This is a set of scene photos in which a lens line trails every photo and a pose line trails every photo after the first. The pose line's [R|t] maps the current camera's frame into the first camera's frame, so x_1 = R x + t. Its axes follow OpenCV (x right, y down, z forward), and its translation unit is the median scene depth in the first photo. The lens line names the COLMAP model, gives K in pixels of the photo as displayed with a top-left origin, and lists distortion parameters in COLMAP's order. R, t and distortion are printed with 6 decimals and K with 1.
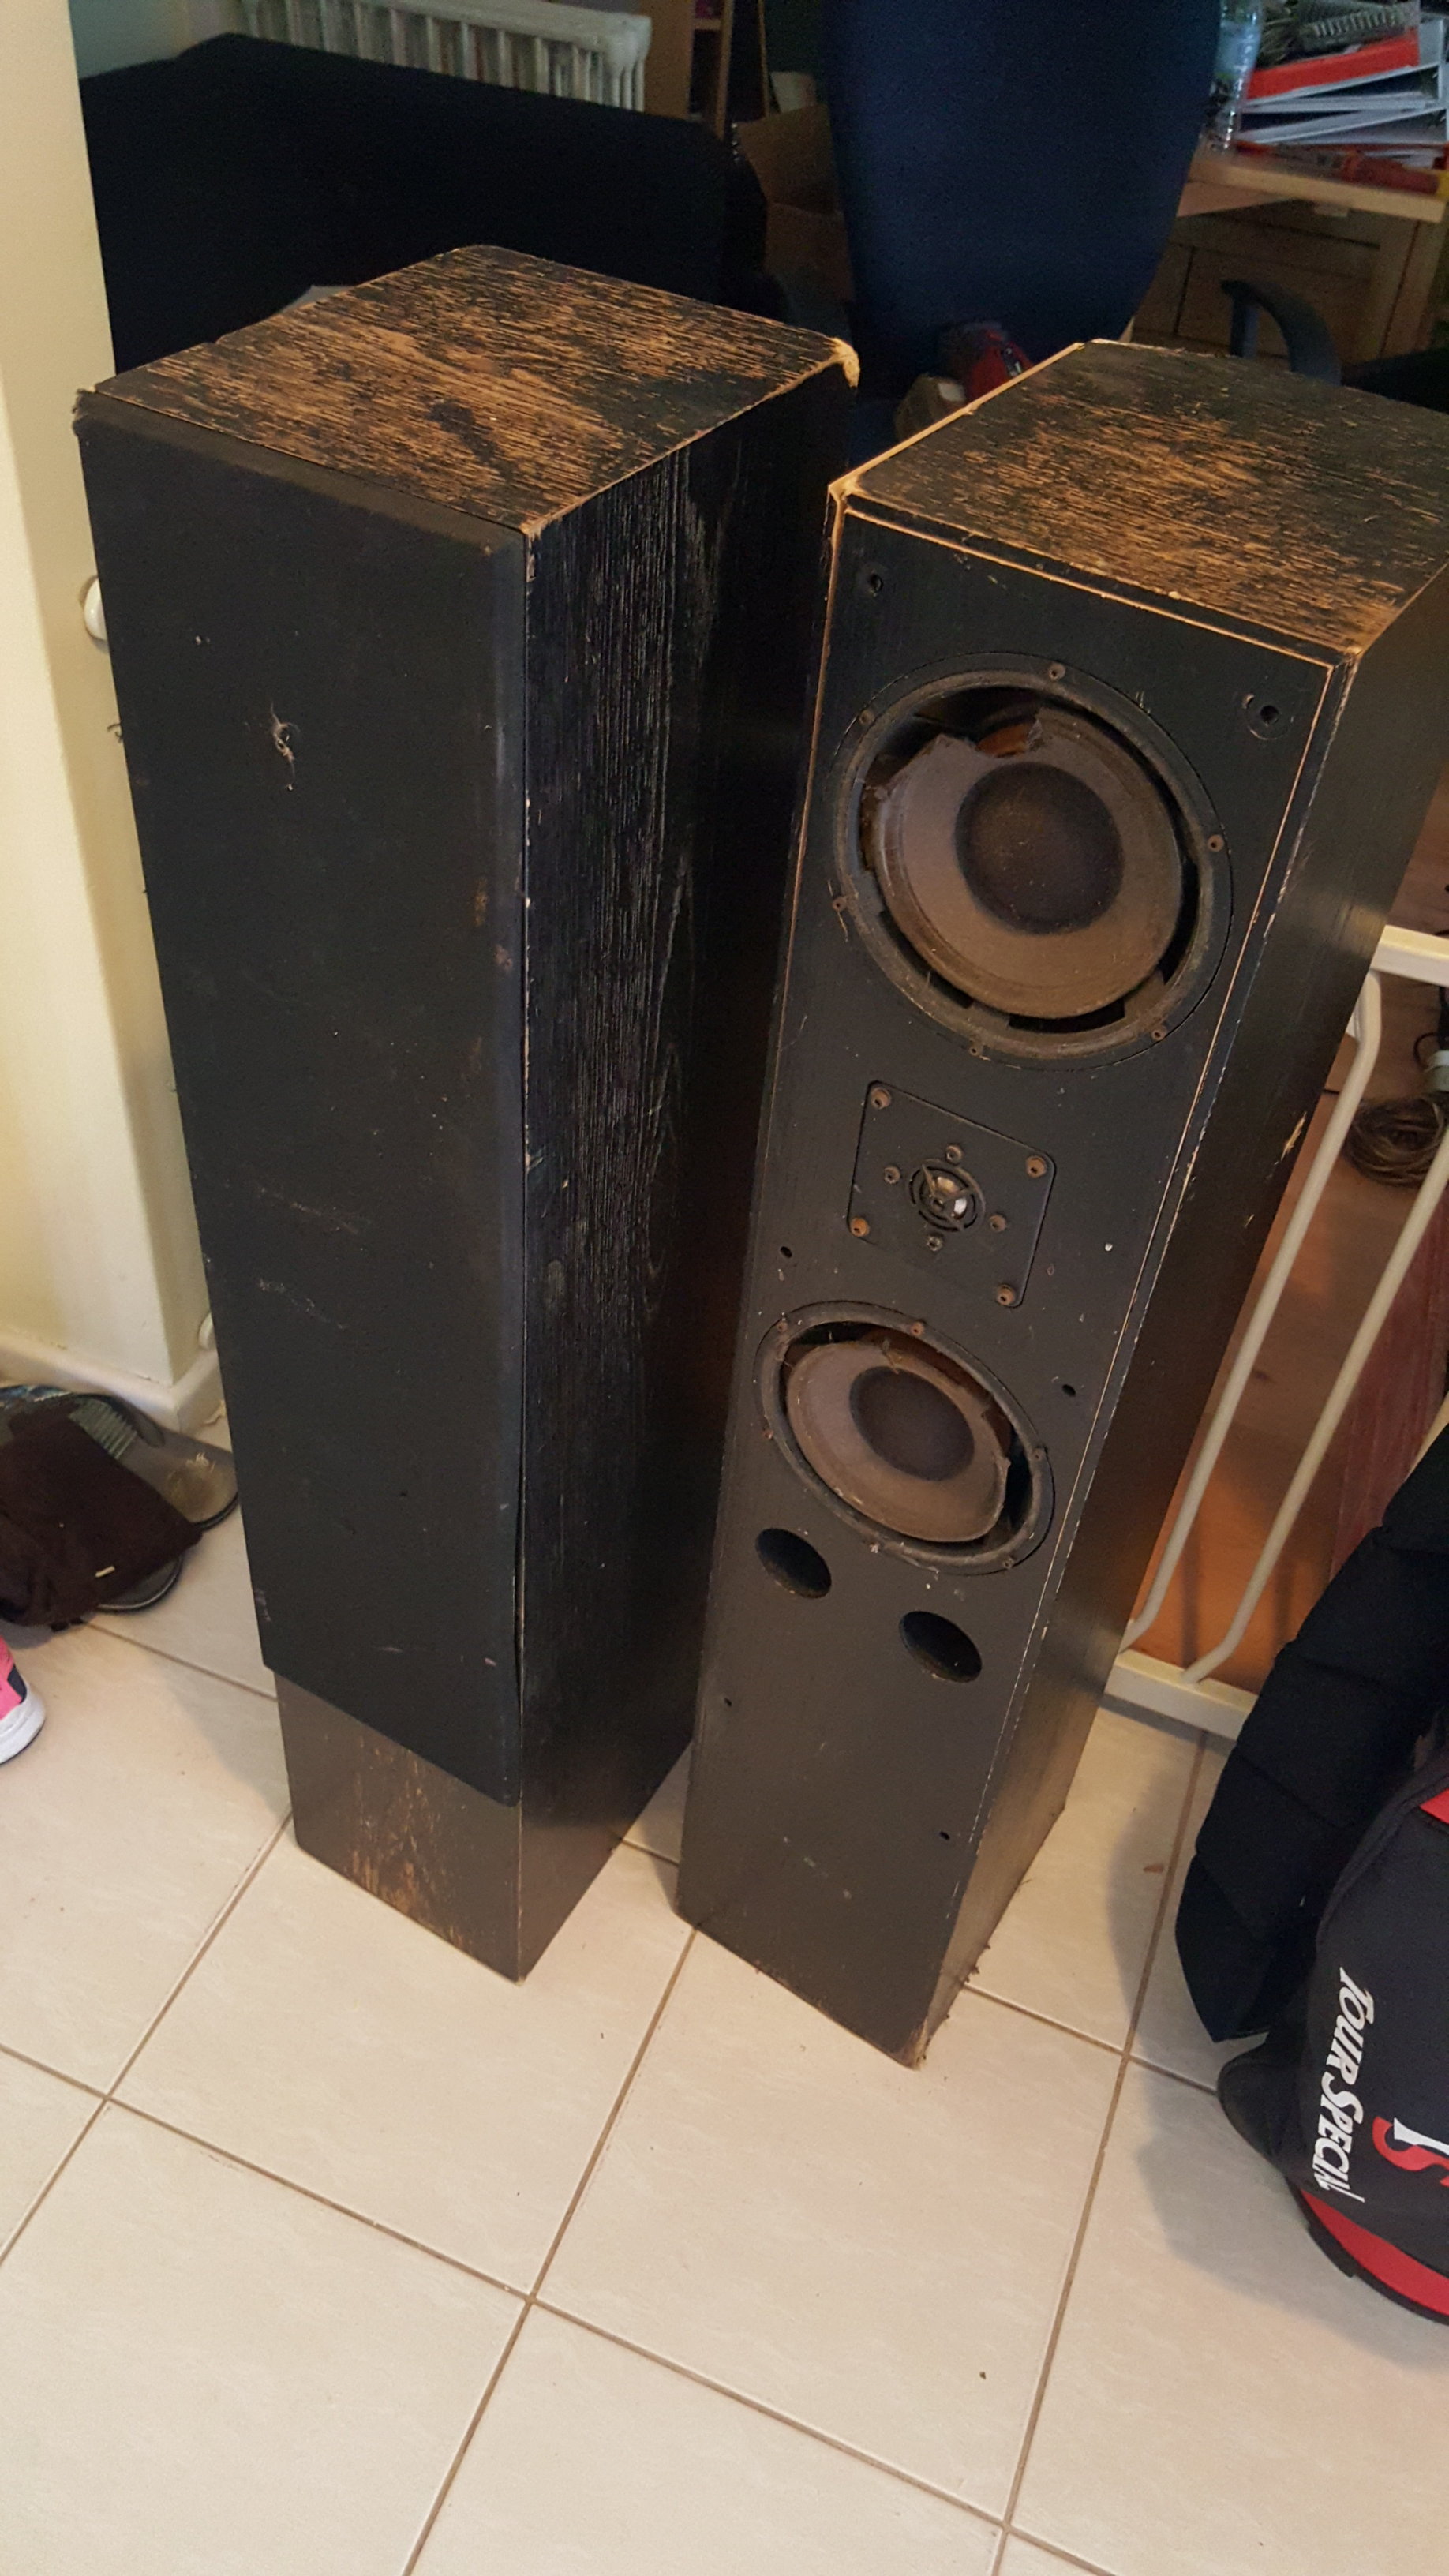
lens RADIAL K [[1921.4, 0, 724.5], [0, 1921.4, 1288.0], [0, 0, 1]] dist [0.110085, -0.203697]
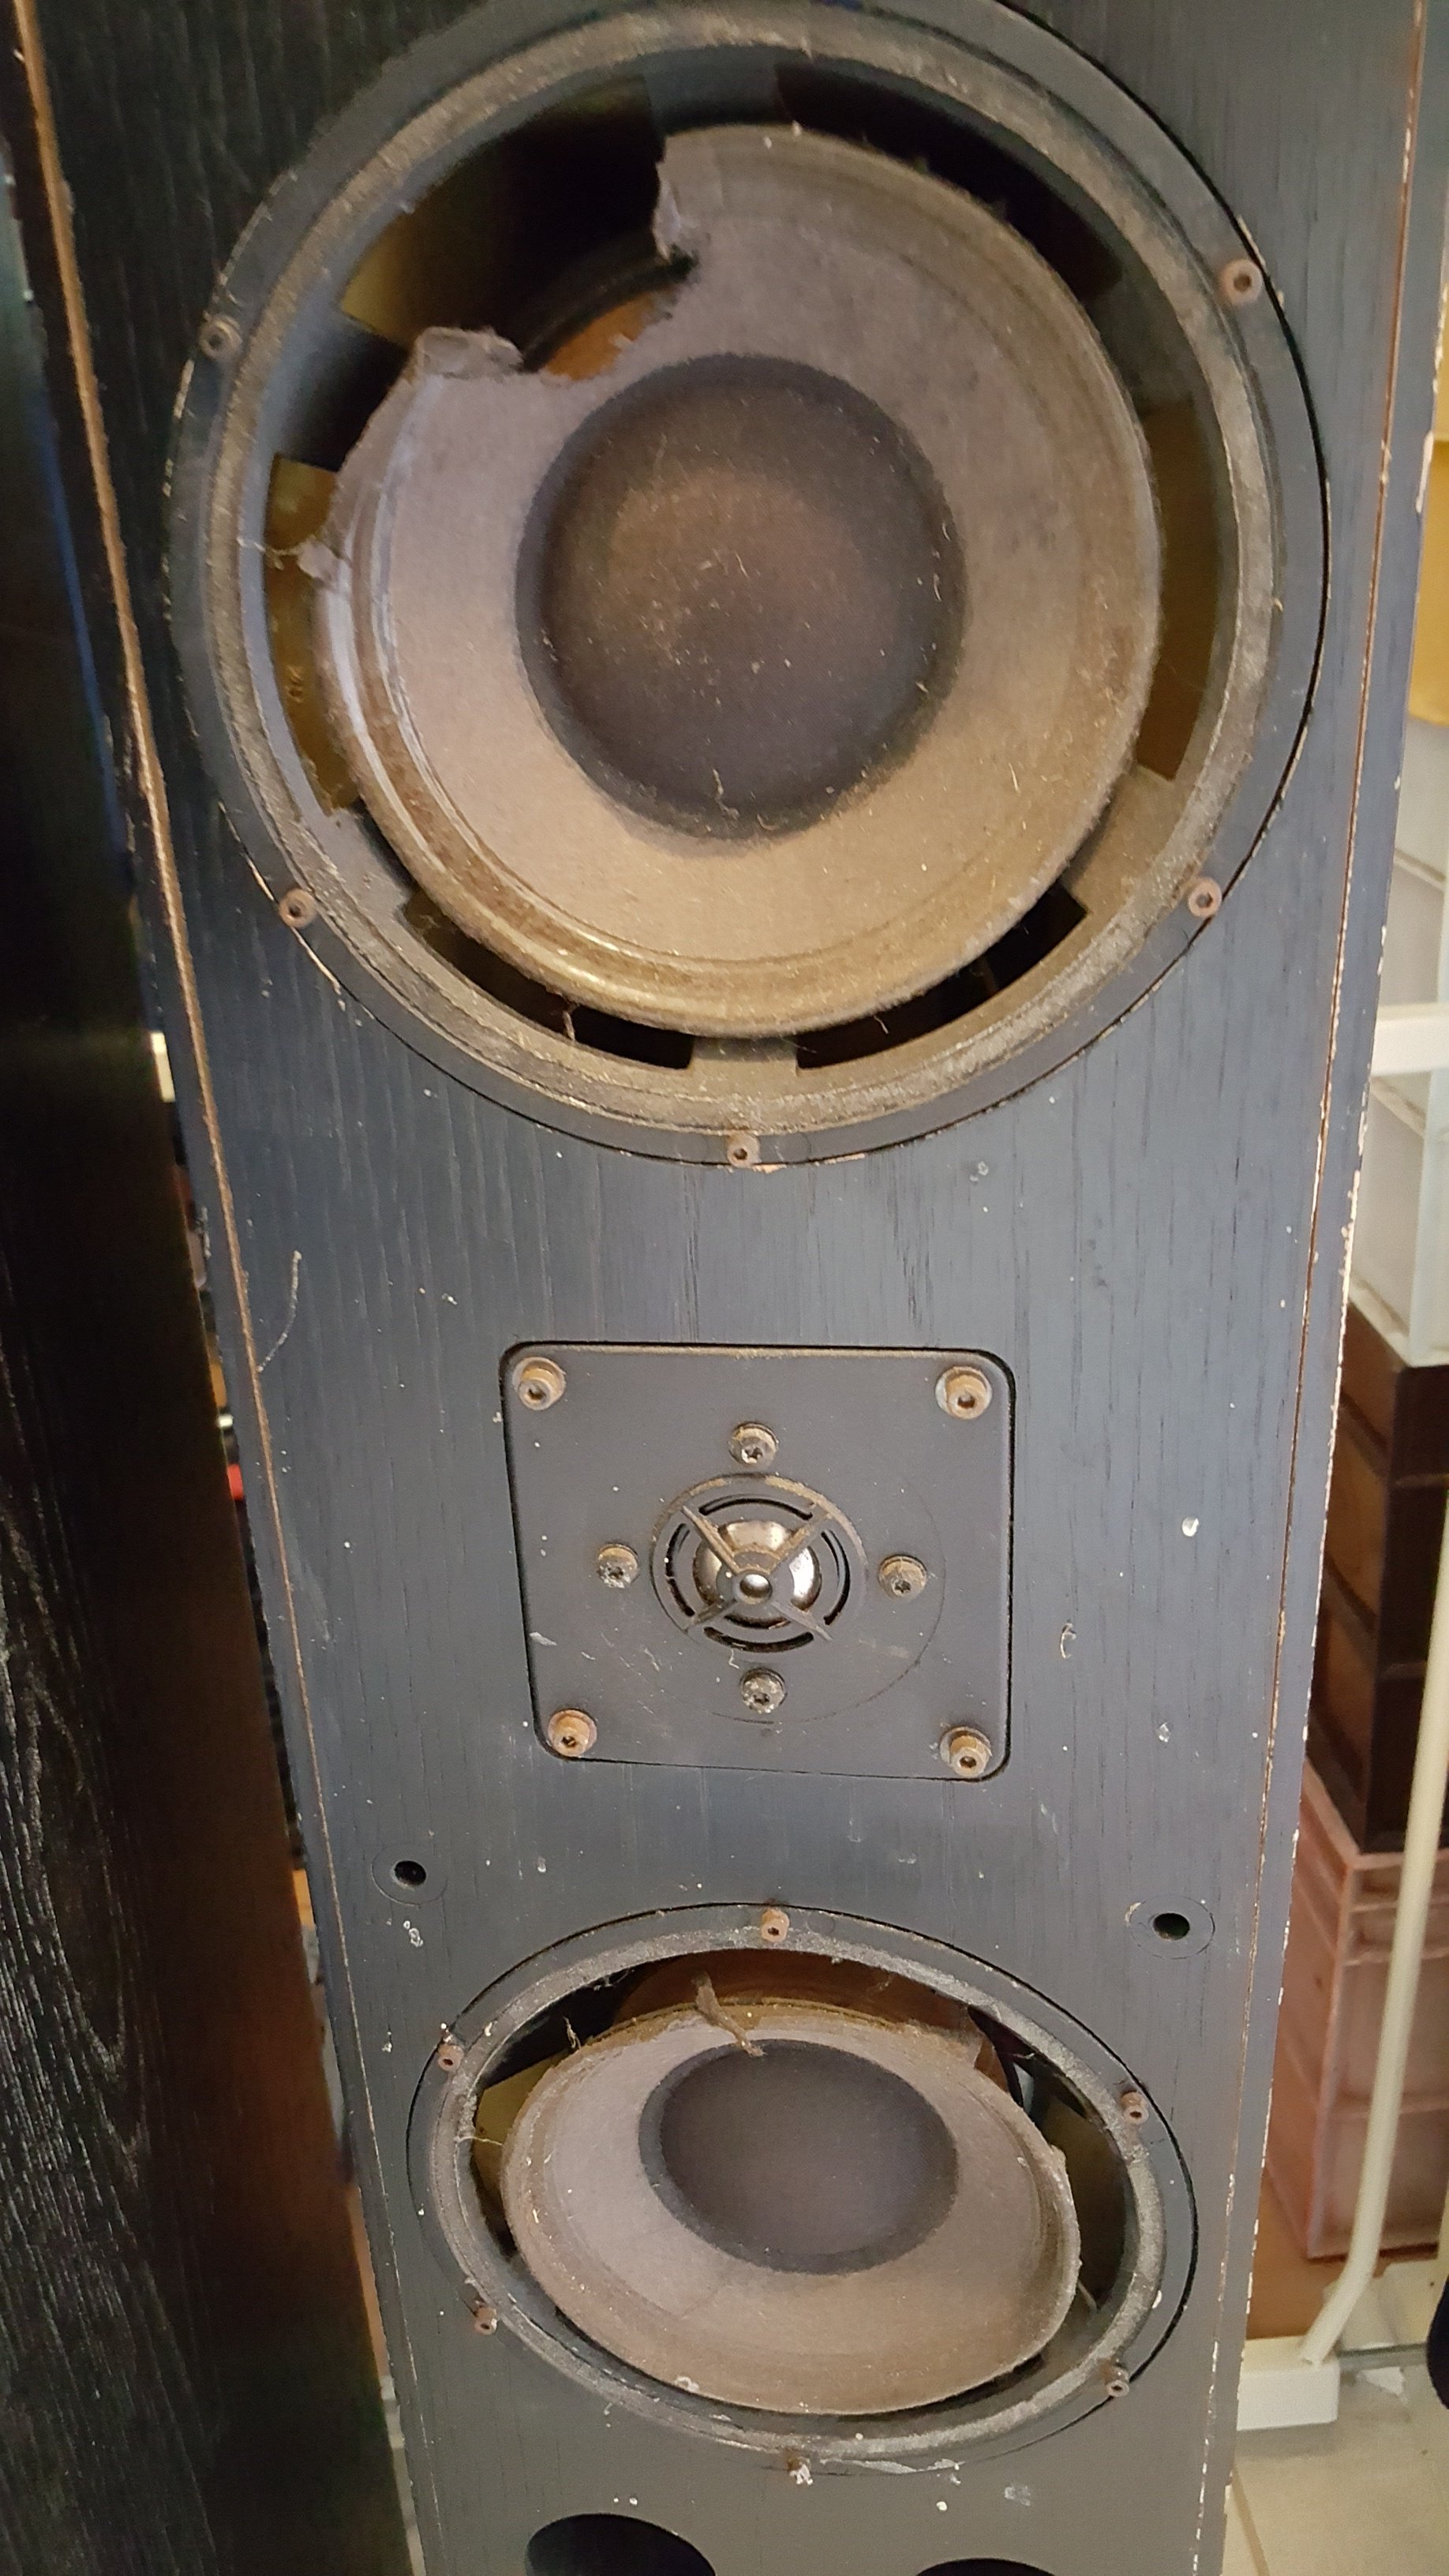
lens RADIAL K [[1921.4, 0, 724.5], [0, 1921.4, 1288.0], [0, 0, 1]] dist [0.110085, -0.203697]
pose [[0.900106, -0.277396, 0.335948, -0.014663], [0.372517, 0.889893, -0.263291, 0.005257], [-0.225922, 0.362136, 0.904332, 0.609297]]
